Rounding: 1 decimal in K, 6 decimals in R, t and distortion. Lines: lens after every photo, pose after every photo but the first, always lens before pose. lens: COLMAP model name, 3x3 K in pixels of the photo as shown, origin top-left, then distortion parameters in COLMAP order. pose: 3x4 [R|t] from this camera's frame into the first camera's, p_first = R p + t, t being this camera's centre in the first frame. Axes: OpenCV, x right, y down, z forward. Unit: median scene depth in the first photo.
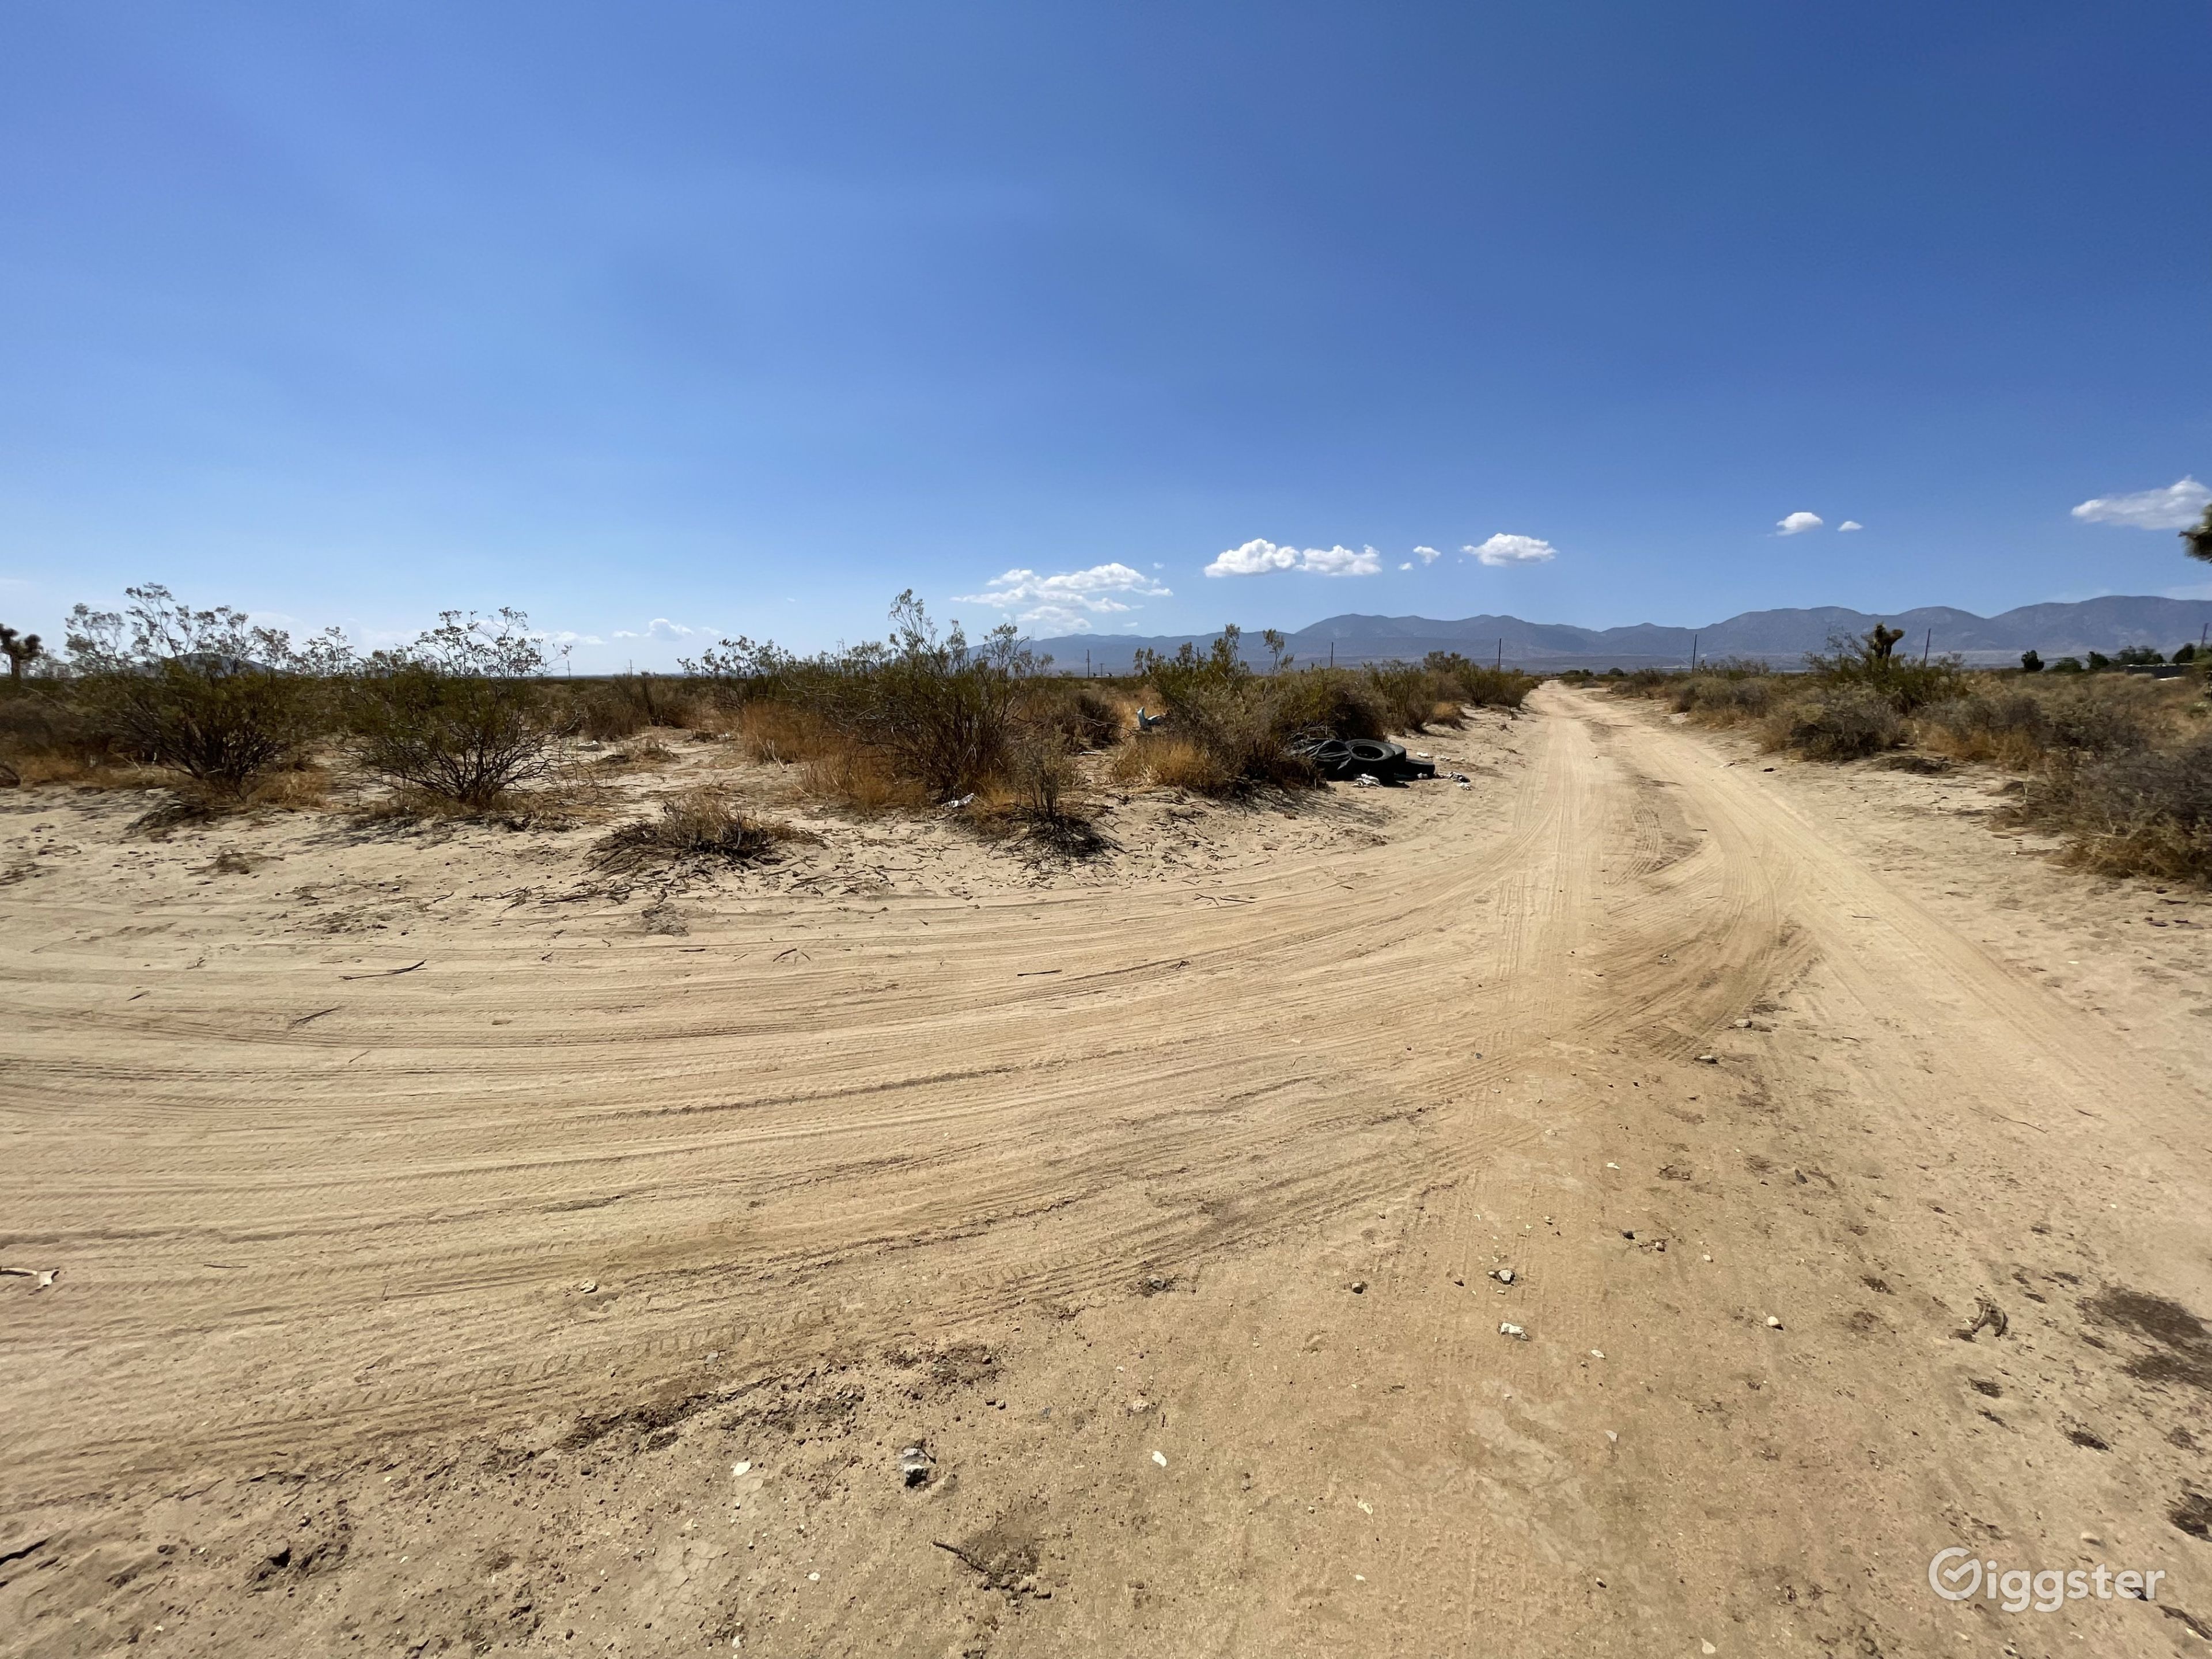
lens RADIAL K [[887.0, 0, 1106.0], [0, 887.0, 829.5], [0, 0, 1]] dist [0.000102, -0.000213]
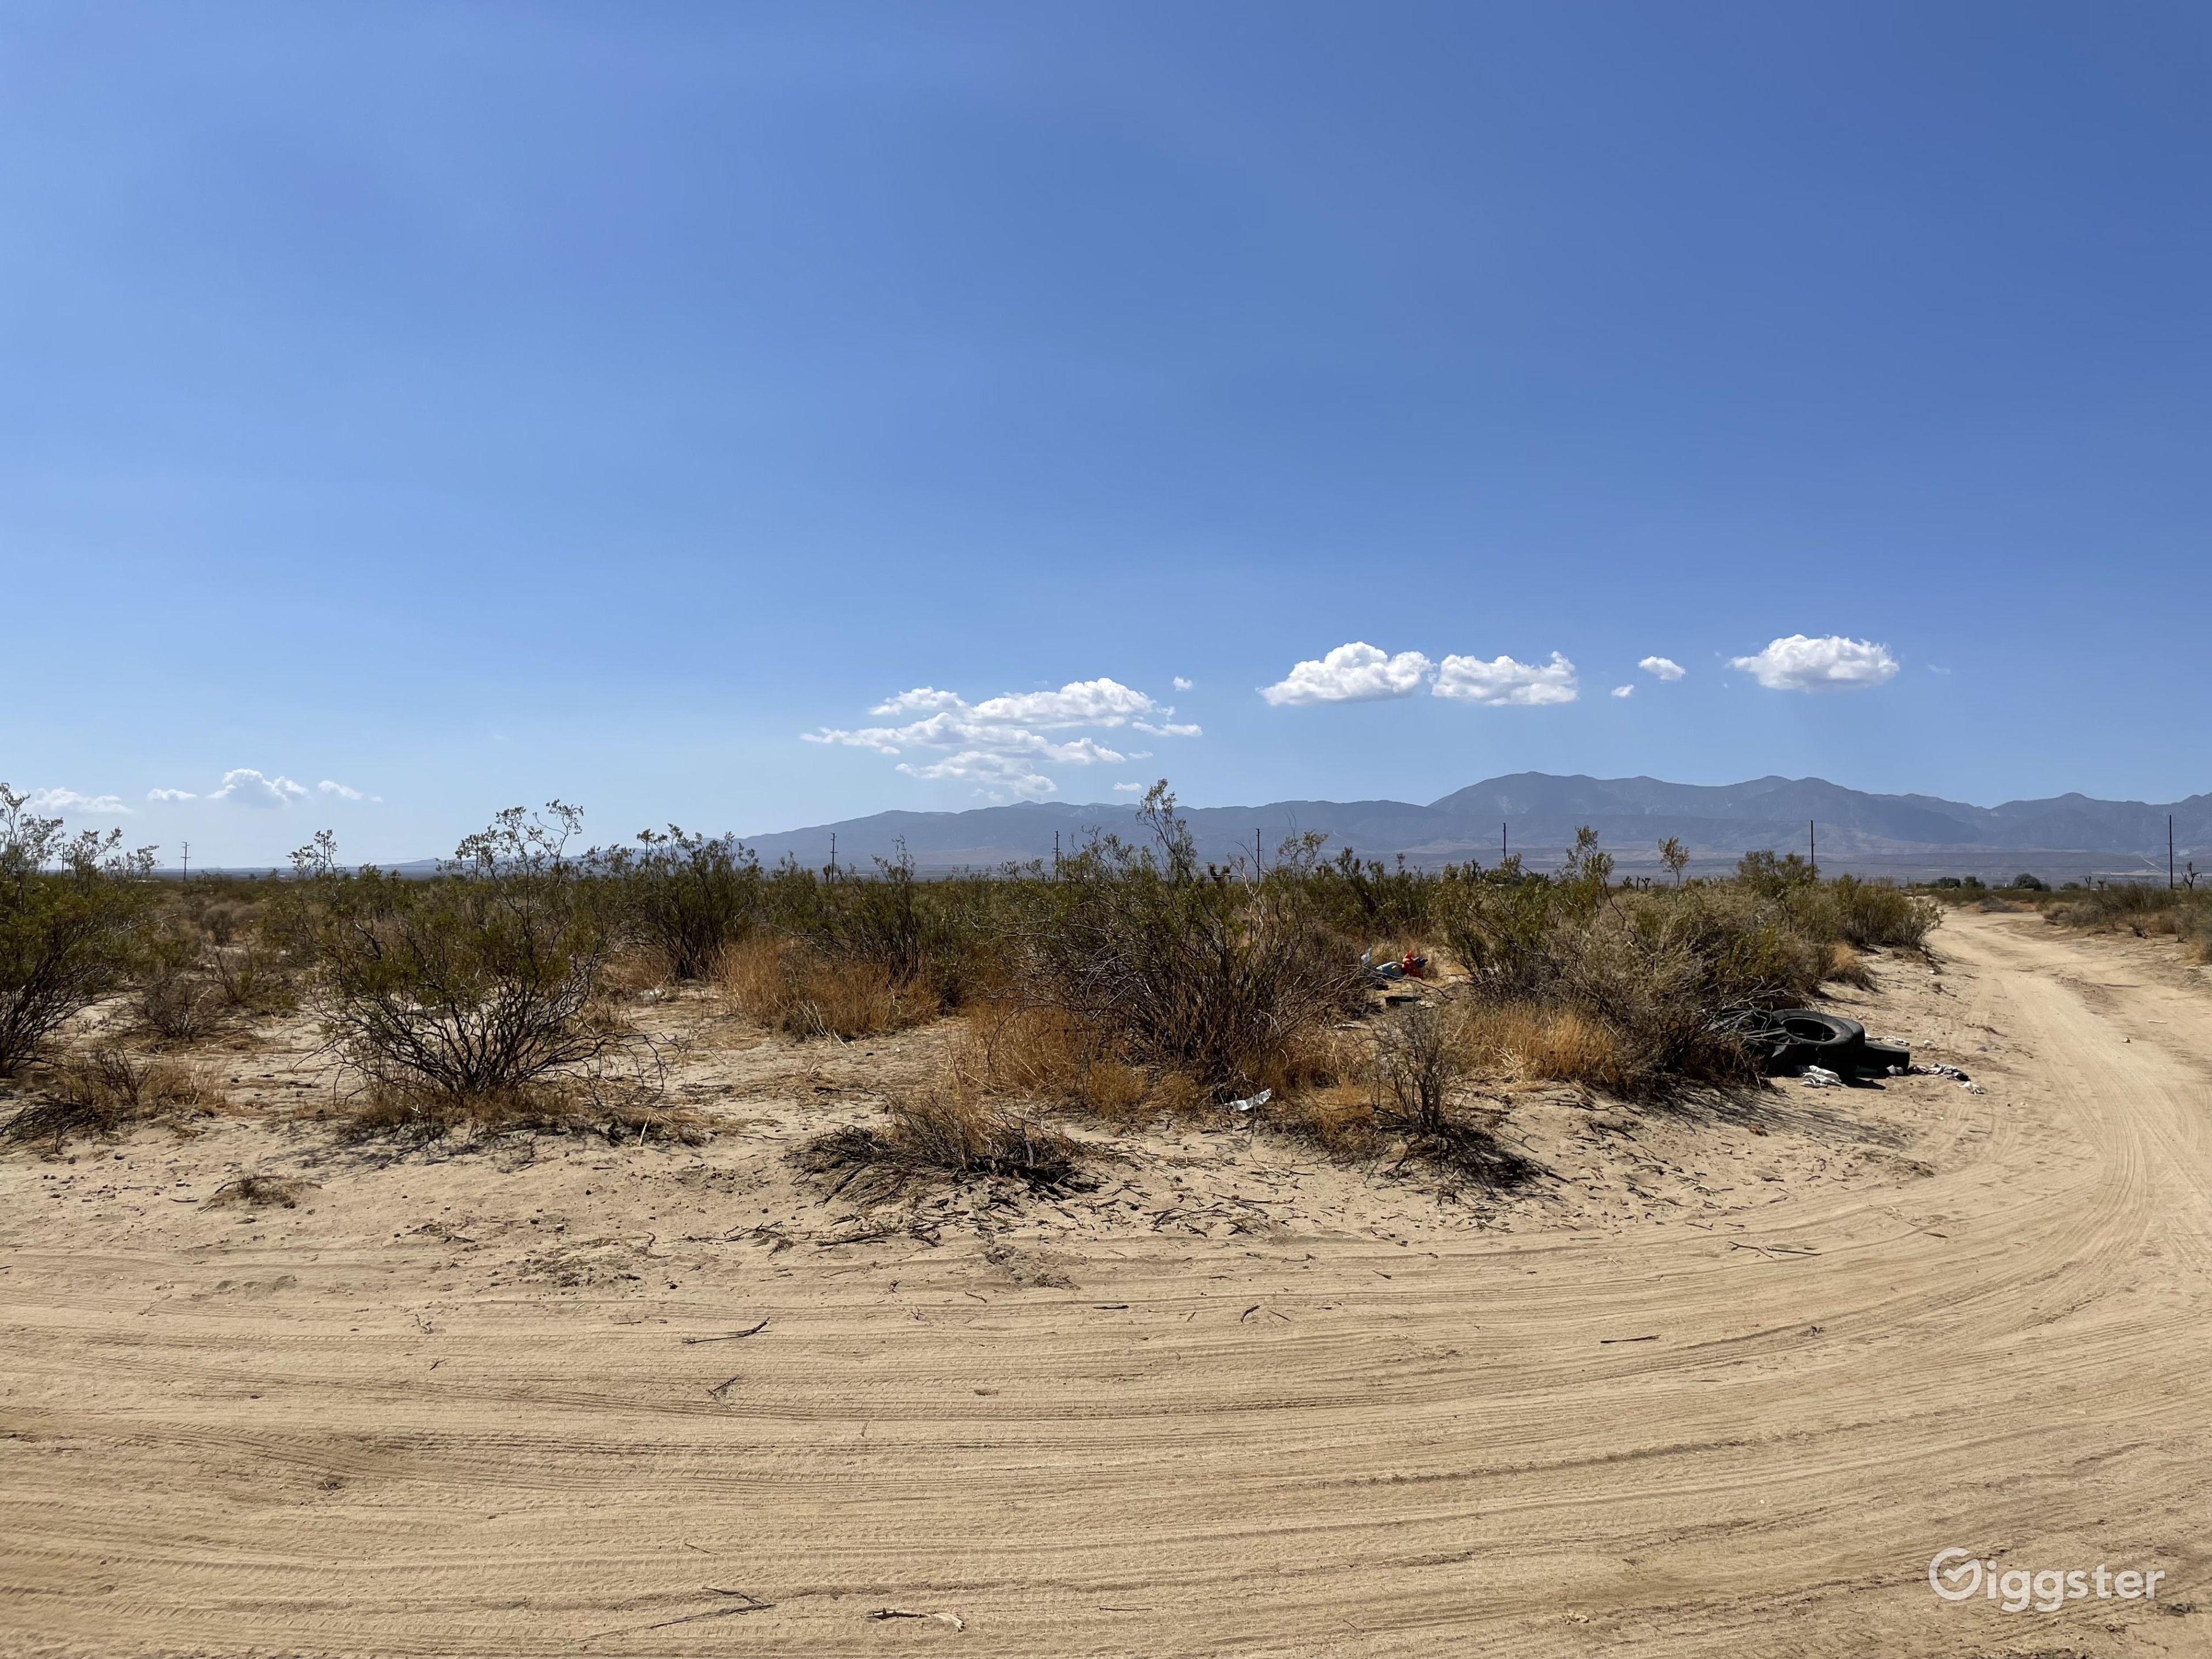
lens RADIAL K [[1684.7, 0, 1106.0], [0, 1684.7, 829.5], [0, 0, 1]] dist [0.088732, -0.124009]
pose [[0.999522, 0.010345, 0.029125, -0.262804], [-0.004366, 0.980131, -0.198305, 0.015548], [-0.030597, 0.198083, 0.979708, -0.206061]]
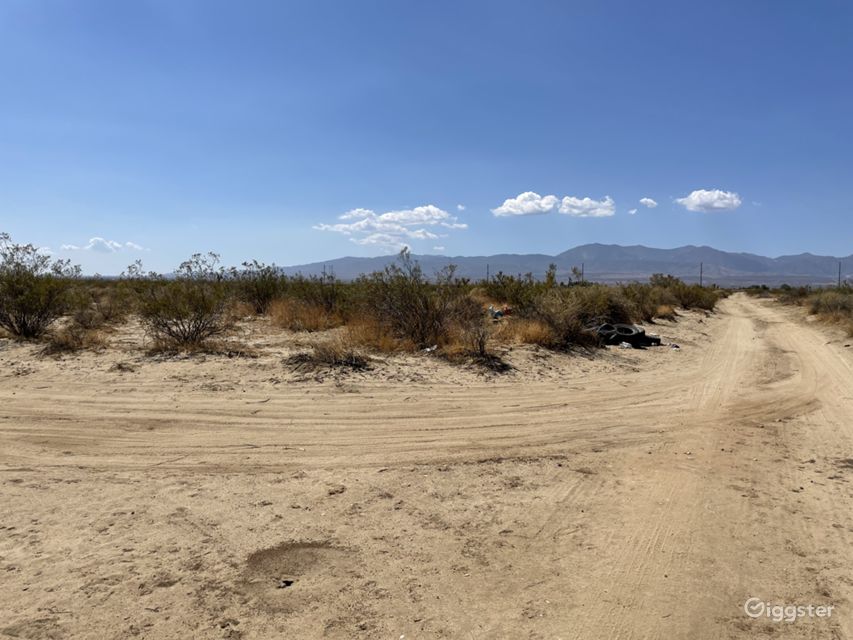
lens RADIAL K [[658.0, 0, 426.5], [0, 658.0, 320.0], [0, 0, 1]] dist [0.097057, -0.129147]
pose [[0.999661, 0.017033, 0.019704, -0.175446], [-0.014644, 0.993190, -0.115586, 0.066995], [-0.021538, 0.115258, 0.993102, -0.447887]]
